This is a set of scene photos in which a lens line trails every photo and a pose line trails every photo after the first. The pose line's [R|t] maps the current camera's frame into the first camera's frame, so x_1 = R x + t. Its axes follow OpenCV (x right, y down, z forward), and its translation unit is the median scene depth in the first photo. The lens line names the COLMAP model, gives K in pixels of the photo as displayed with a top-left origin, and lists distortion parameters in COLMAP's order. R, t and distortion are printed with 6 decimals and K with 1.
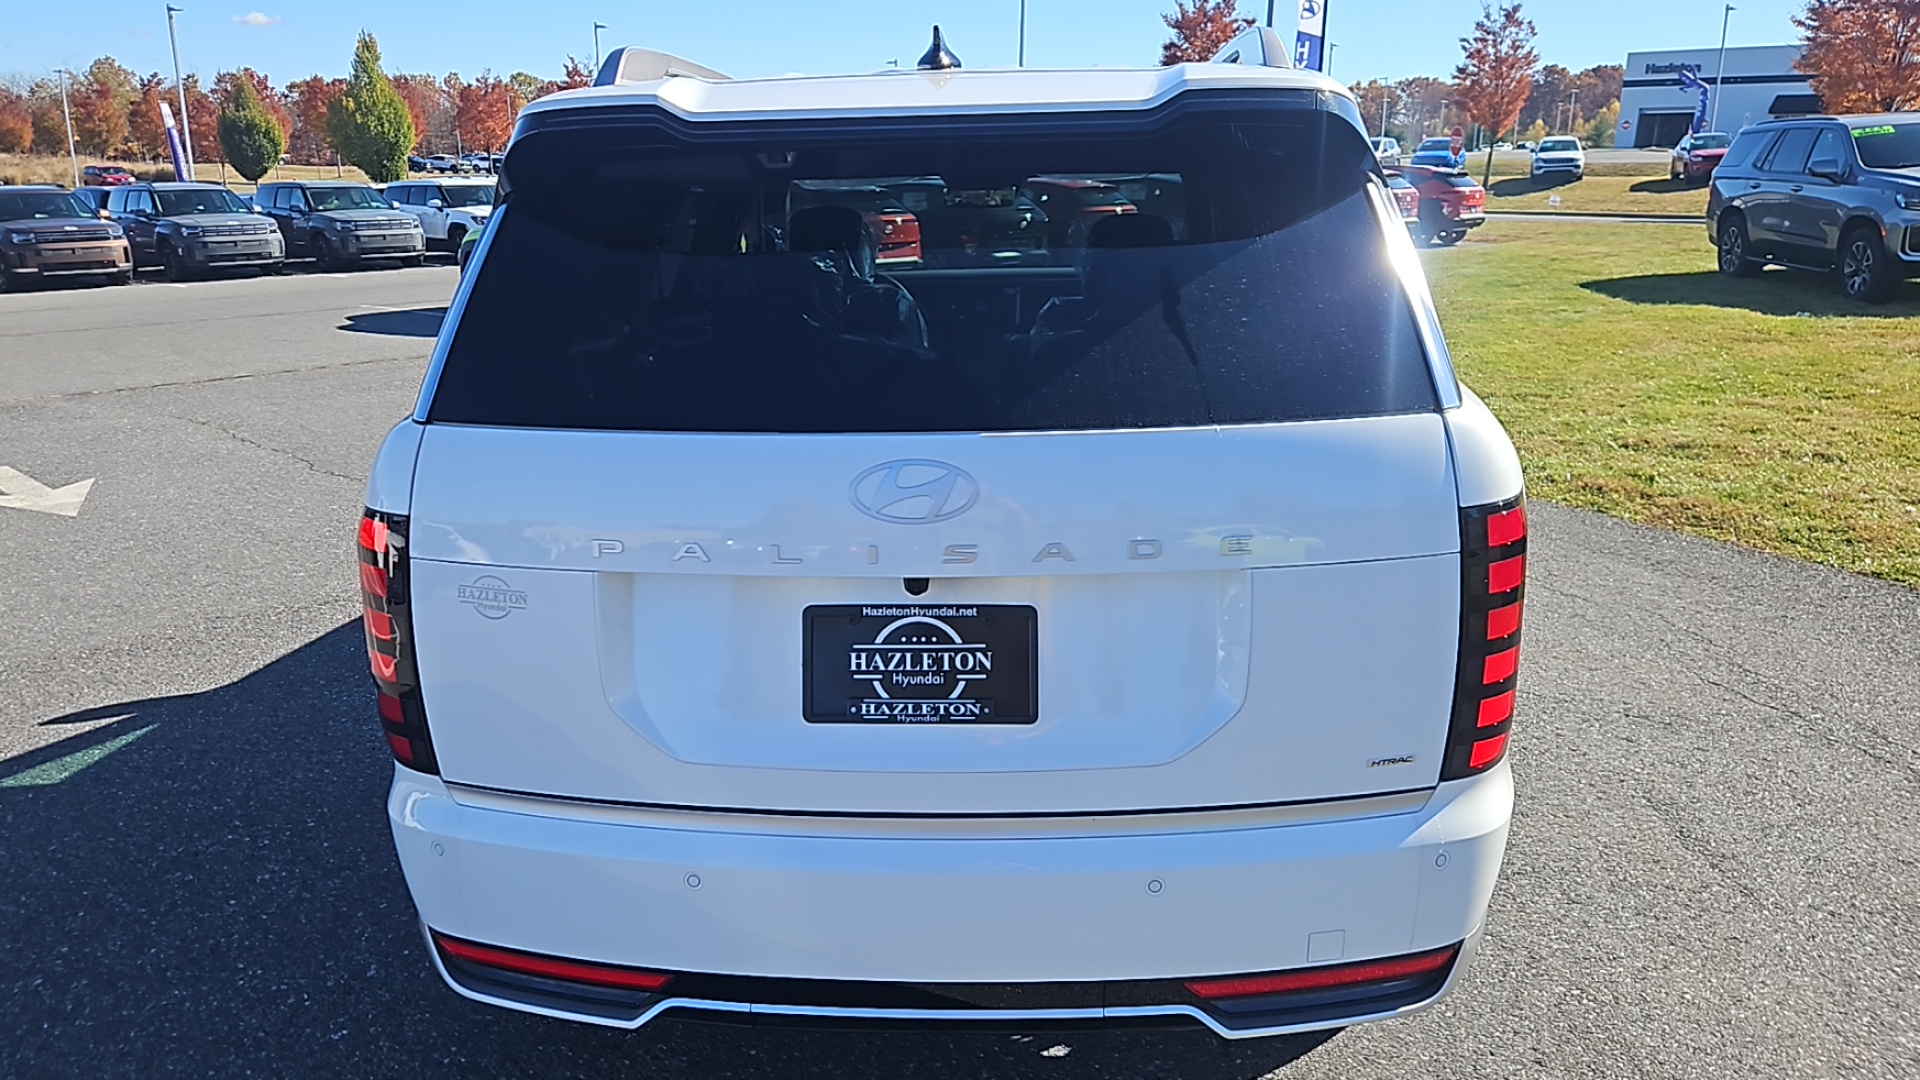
lens RADIAL K [[1516.1, 0, 944.1], [0, 1516.1, 574.9], [0, 0, 1]] dist [0.082383, -0.064903]
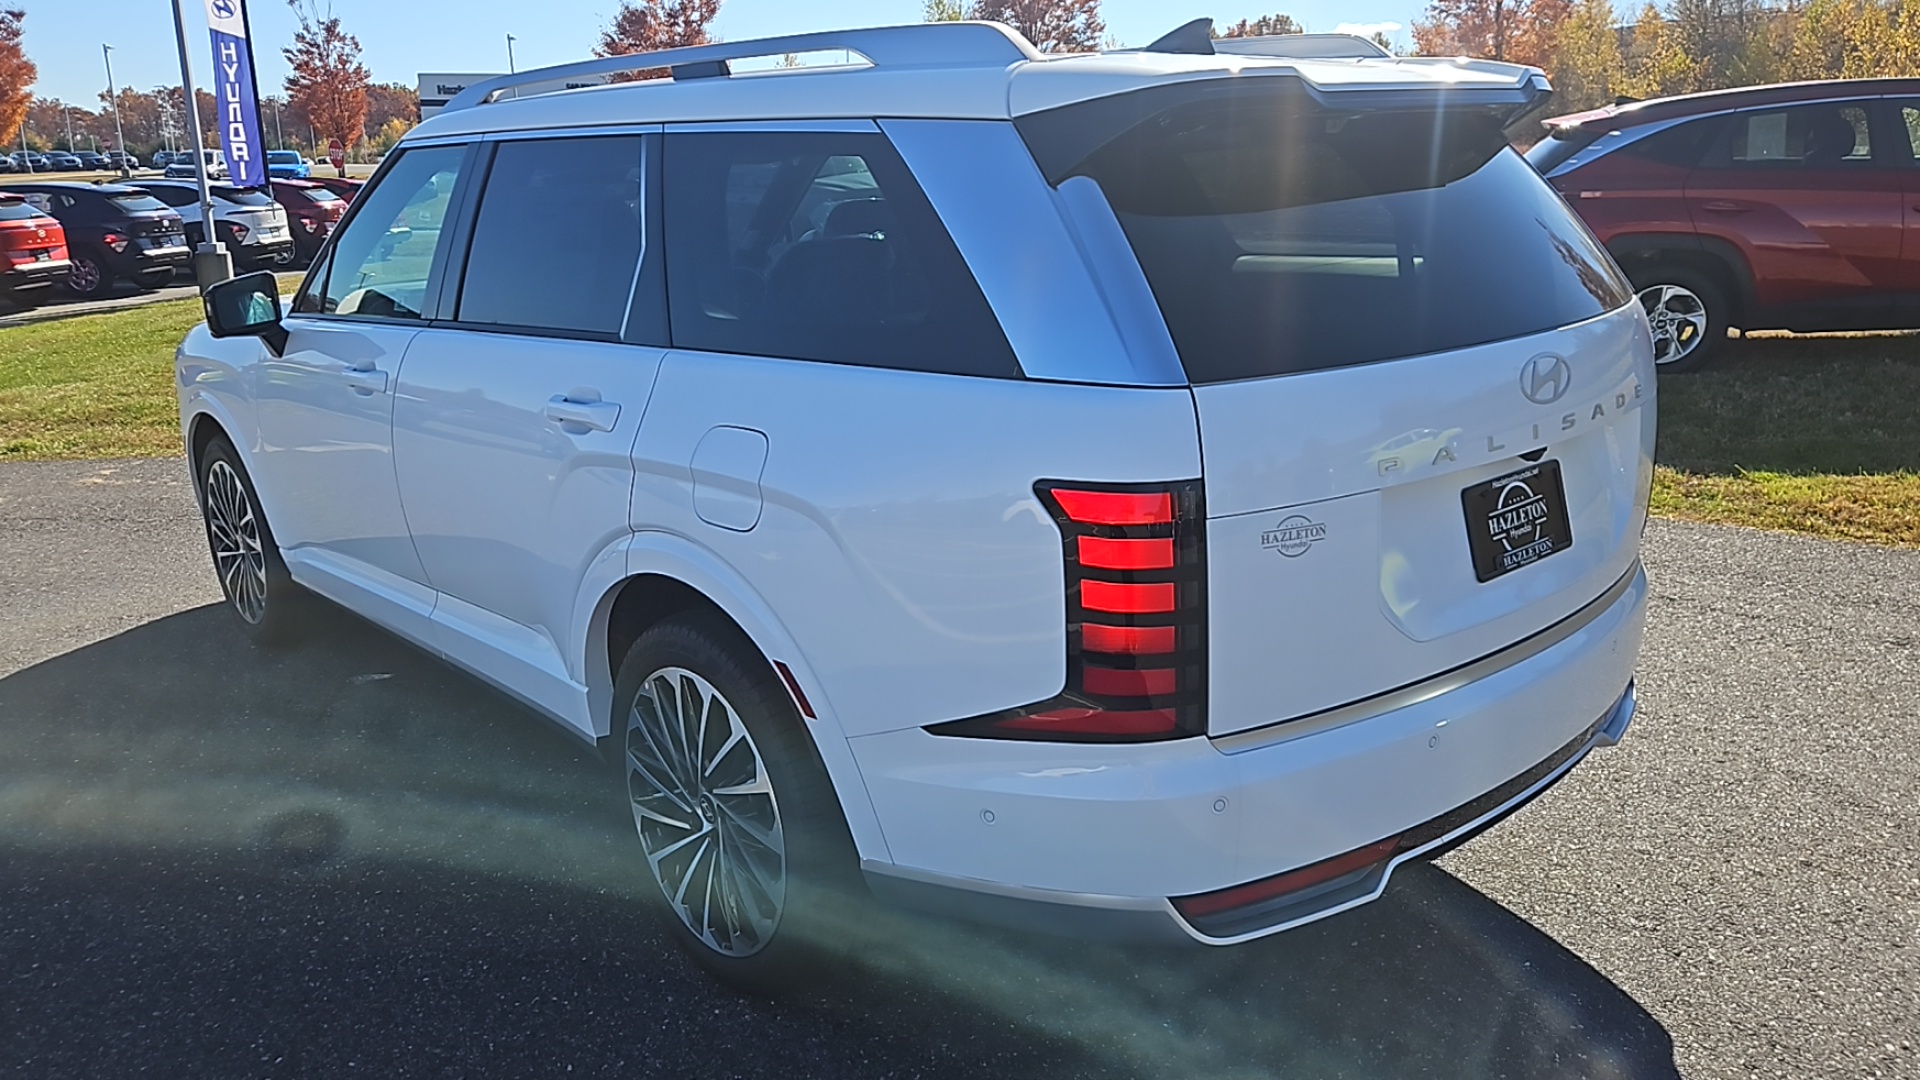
lens RADIAL K [[1516.1, 0, 944.1], [0, 1516.1, 574.9], [0, 0, 1]] dist [0.082383, -0.064903]
pose [[0.669704, -0.200006, 0.715188, -0.151349], [0.209264, 0.974849, 0.076667, -0.011268], [-0.712534, 0.098319, 0.694715, 0.055204]]
